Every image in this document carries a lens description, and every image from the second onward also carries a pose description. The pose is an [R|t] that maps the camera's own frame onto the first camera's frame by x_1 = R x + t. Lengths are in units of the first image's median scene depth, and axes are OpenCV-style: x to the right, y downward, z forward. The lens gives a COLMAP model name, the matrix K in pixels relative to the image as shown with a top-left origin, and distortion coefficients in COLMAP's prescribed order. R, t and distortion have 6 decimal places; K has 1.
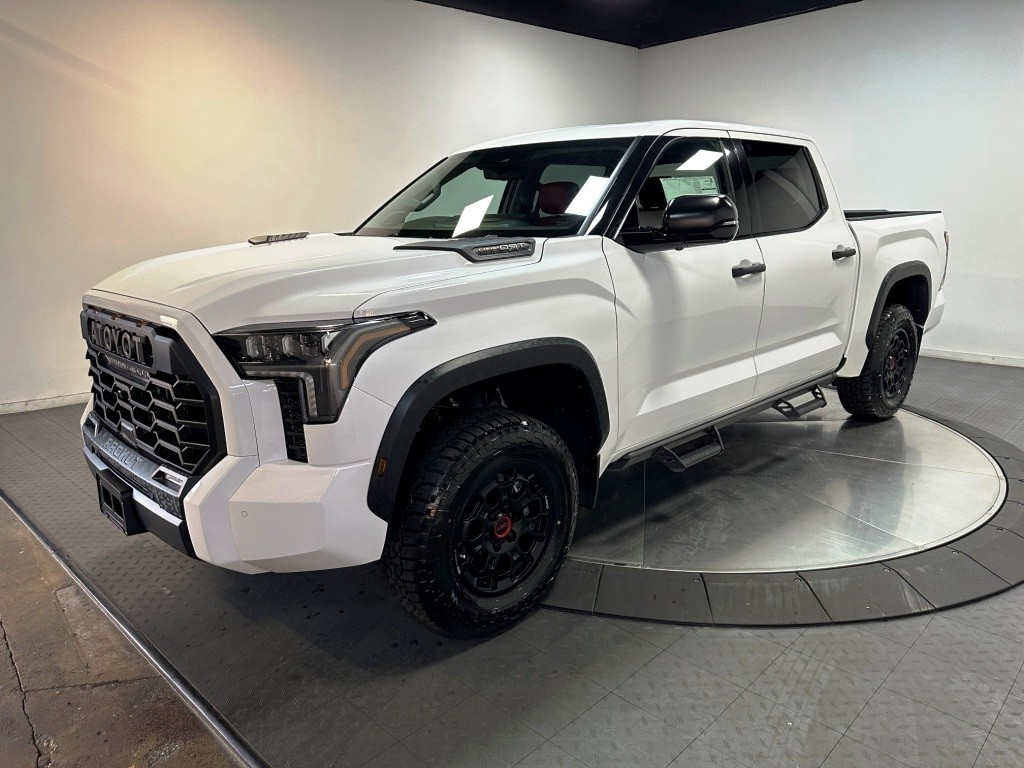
lens RADIAL K [[731.4, 0, 509.2], [0, 731.4, 383.4], [0, 0, 1]] dist [0.052322, -0.074574]
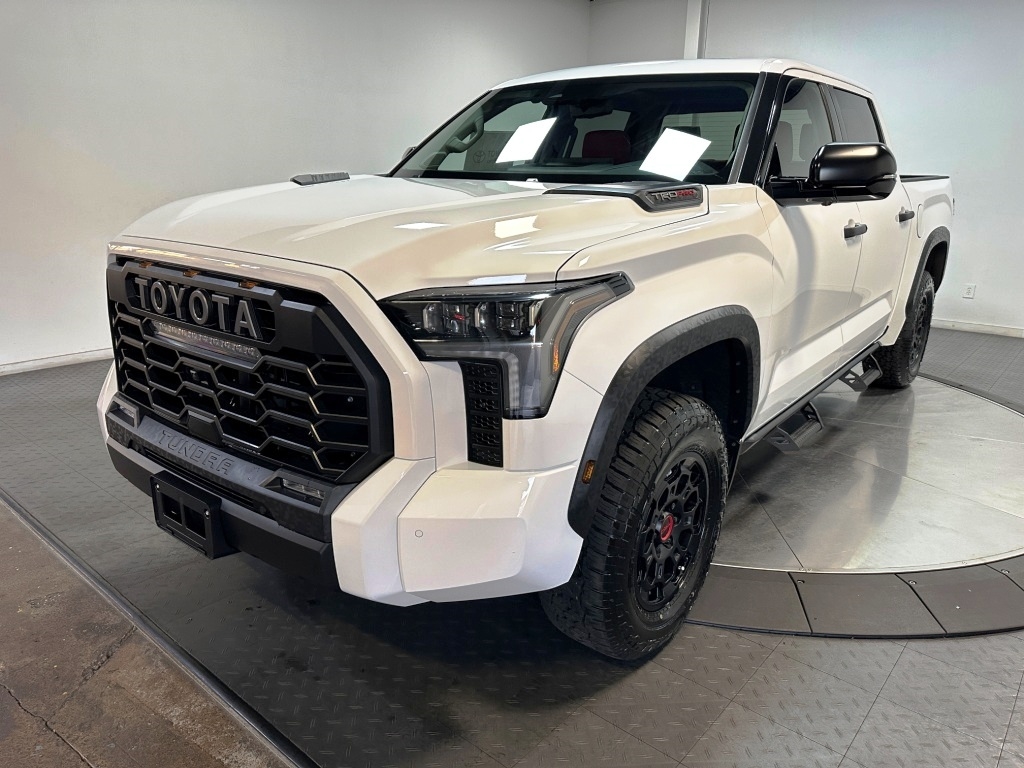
lens RADIAL K [[731.4, 0, 508.1], [0, 731.4, 389.2], [0, 0, 1]] dist [0.052322, -0.074574]
pose [[0.988955, -0.006223, 0.148085, -0.287381], [-0.003186, 0.997995, 0.063215, -0.017795], [-0.148181, -0.062989, 0.986952, 0.180391]]
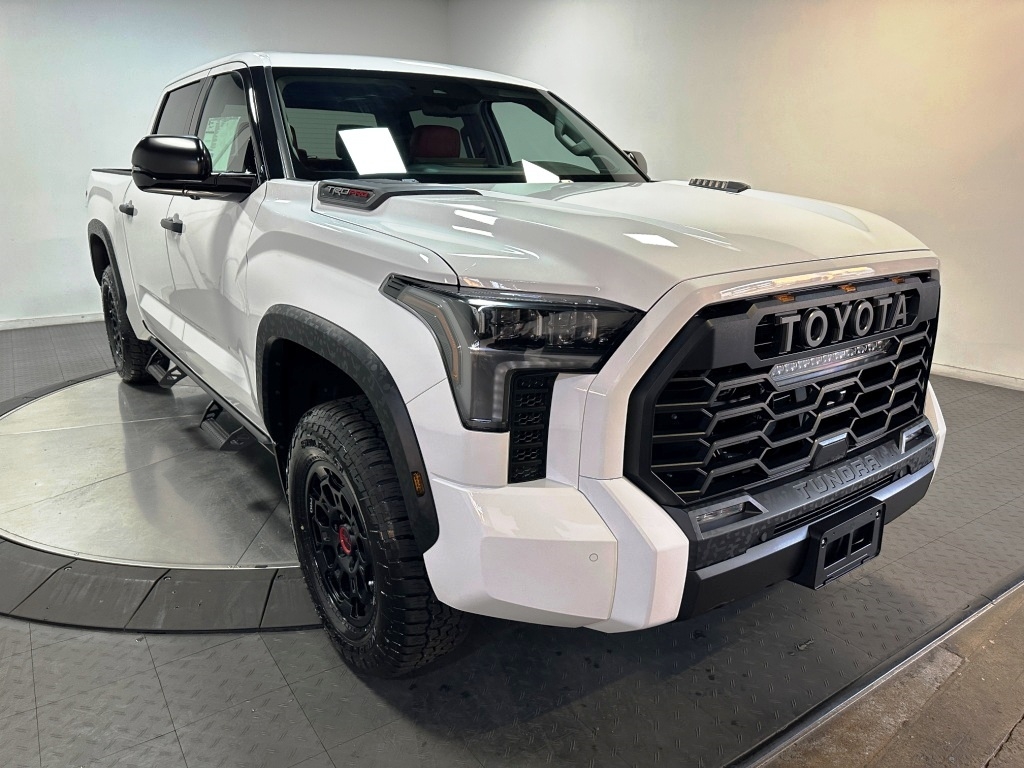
lens RADIAL K [[731.4, 0, 512.8], [0, 731.4, 383.4], [0, 0, 1]] dist [0.052322, -0.074574]
pose [[0.102203, -0.250874, 0.962609, -1.122029], [0.209148, 0.951466, 0.225764, -0.202495], [-0.972529, 0.178254, 0.149712, 1.079558]]
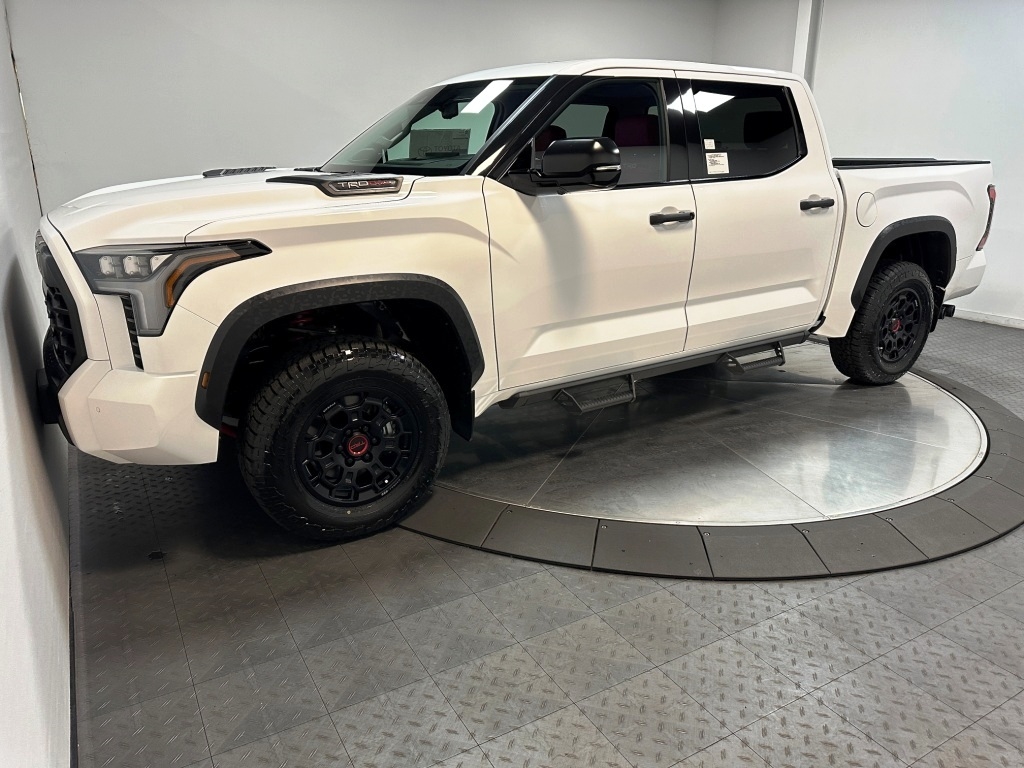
lens RADIAL K [[731.4, 0, 517.3], [0, 731.4, 391.9], [0, 0, 1]] dist [0.052322, -0.074574]
pose [[0.982854, 0.075370, -0.168280, 0.368944], [-0.060995, 0.994160, 0.089021, 0.003522], [0.174007, -0.077230, 0.981711, -0.020035]]
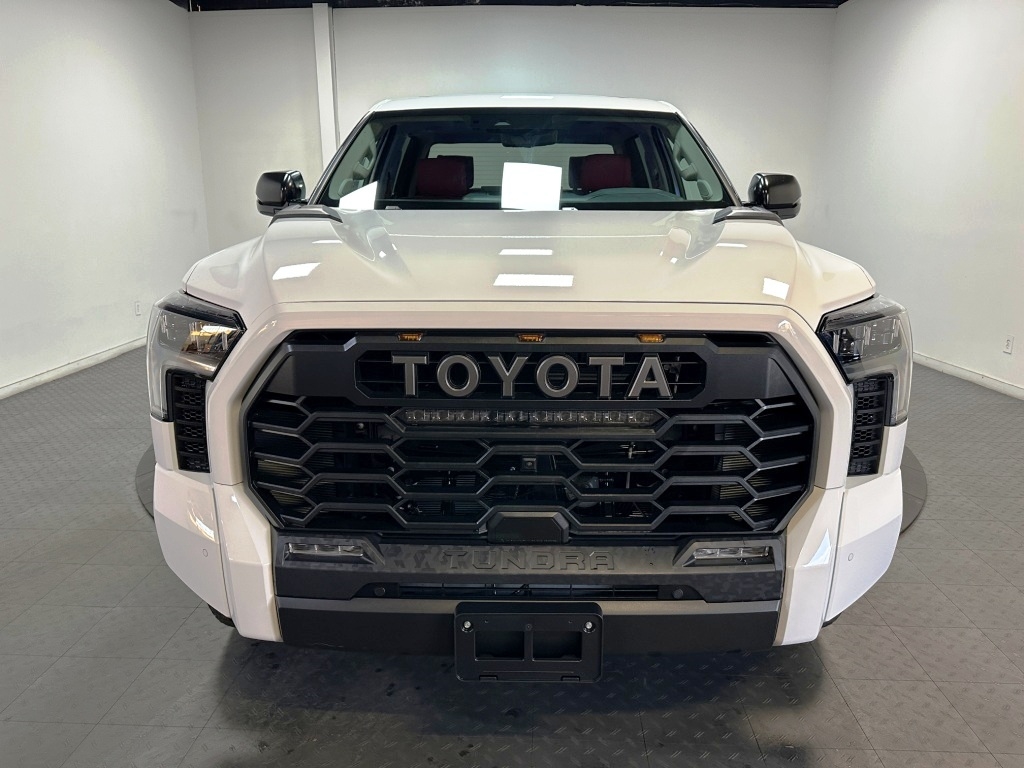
lens RADIAL K [[731.4, 0, 511.0], [0, 731.4, 383.8], [0, 0, 1]] dist [0.052322, -0.074574]
pose [[0.685297, -0.151779, 0.712272, -0.856093], [0.140406, 0.987228, 0.075281, -0.086154], [-0.714601, 0.048418, 0.697855, 0.530063]]
